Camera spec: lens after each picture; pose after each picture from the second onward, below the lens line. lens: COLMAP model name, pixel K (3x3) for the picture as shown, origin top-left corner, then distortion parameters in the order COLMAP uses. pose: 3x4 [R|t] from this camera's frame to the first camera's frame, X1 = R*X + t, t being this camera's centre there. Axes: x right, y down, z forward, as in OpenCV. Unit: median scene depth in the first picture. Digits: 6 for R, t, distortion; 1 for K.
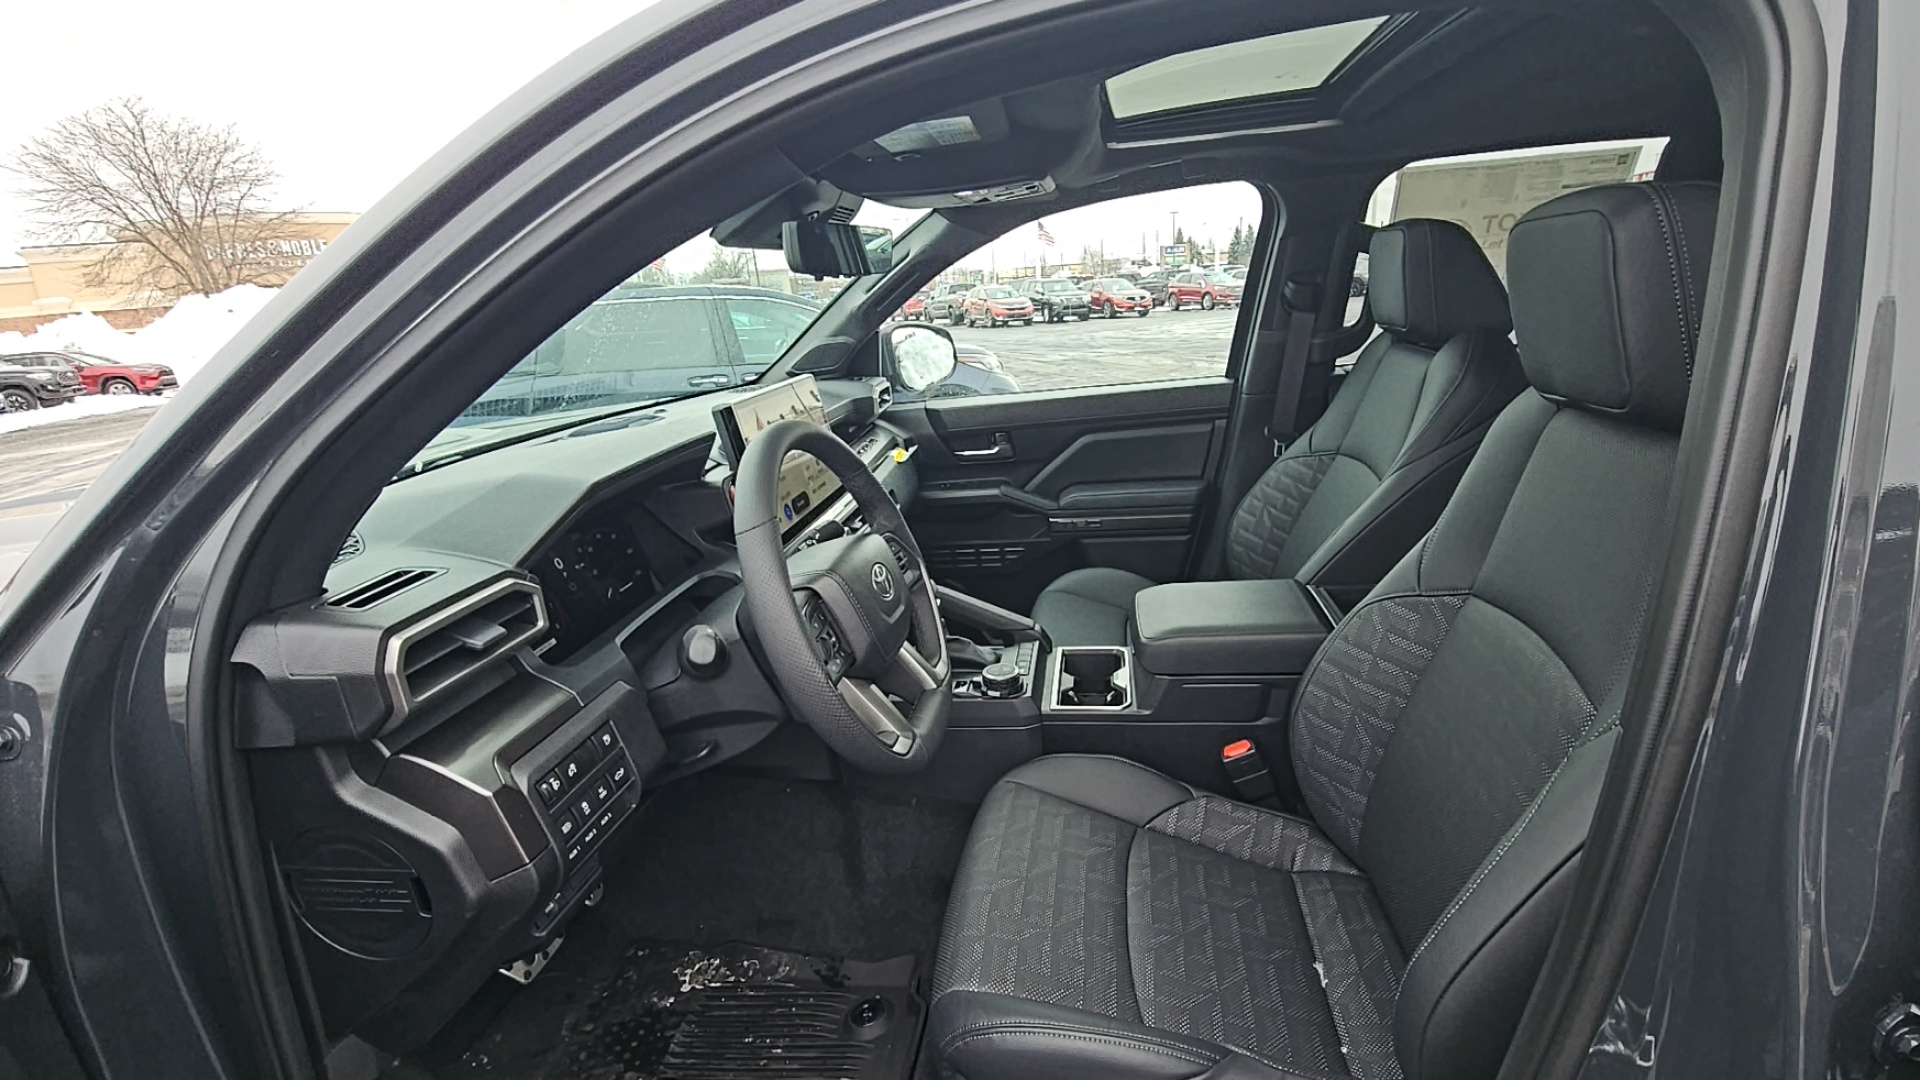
lens RADIAL K [[844.8, 0, 964.5], [0, 844.8, 548.7], [0, 0, 1]] dist [0.005168, -0.000747]
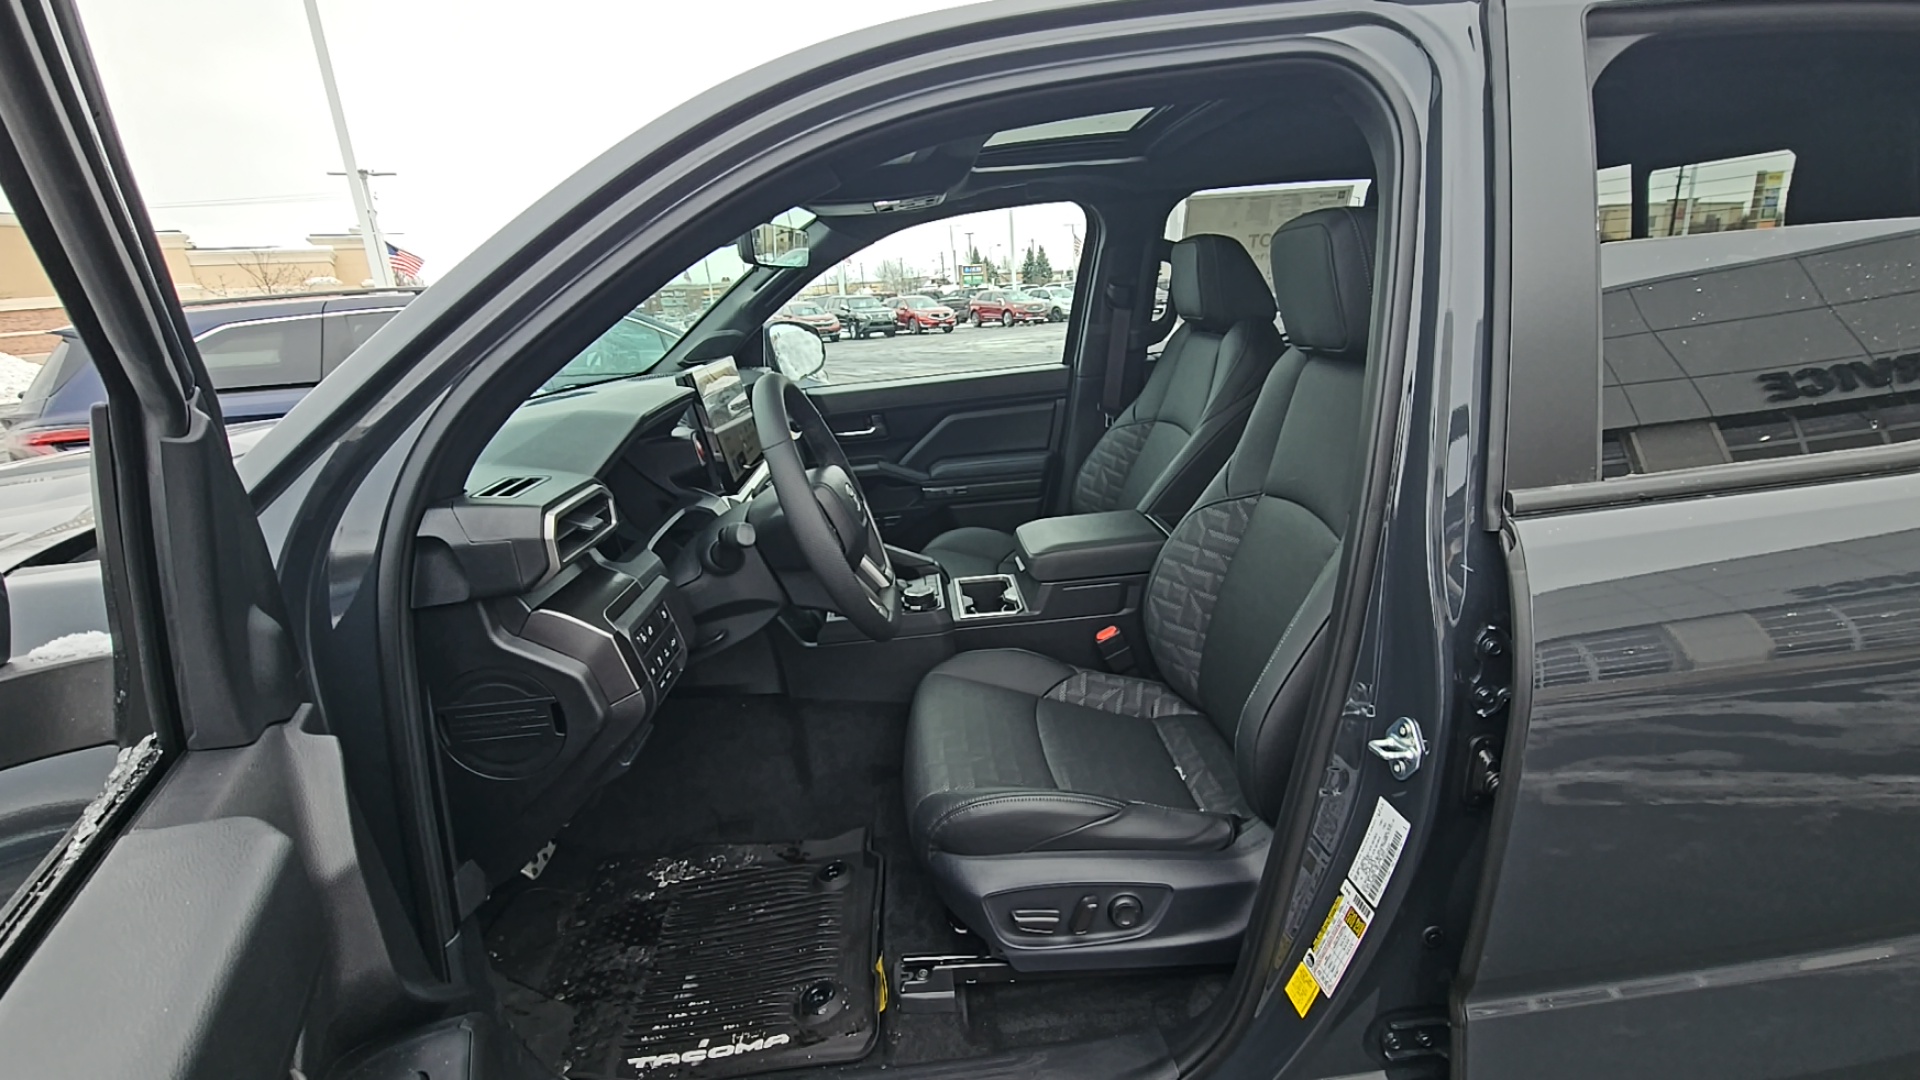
lens RADIAL K [[848.1, 0, 959.0], [0, 848.1, 552.1], [0, 0, 1]] dist [-0.000119, -0.000545]
pose [[0.976681, -0.053330, 0.207968, -0.143945], [0.056667, 0.998342, -0.010118, 0.098212], [-0.207084, 0.021666, 0.978083, -0.205439]]
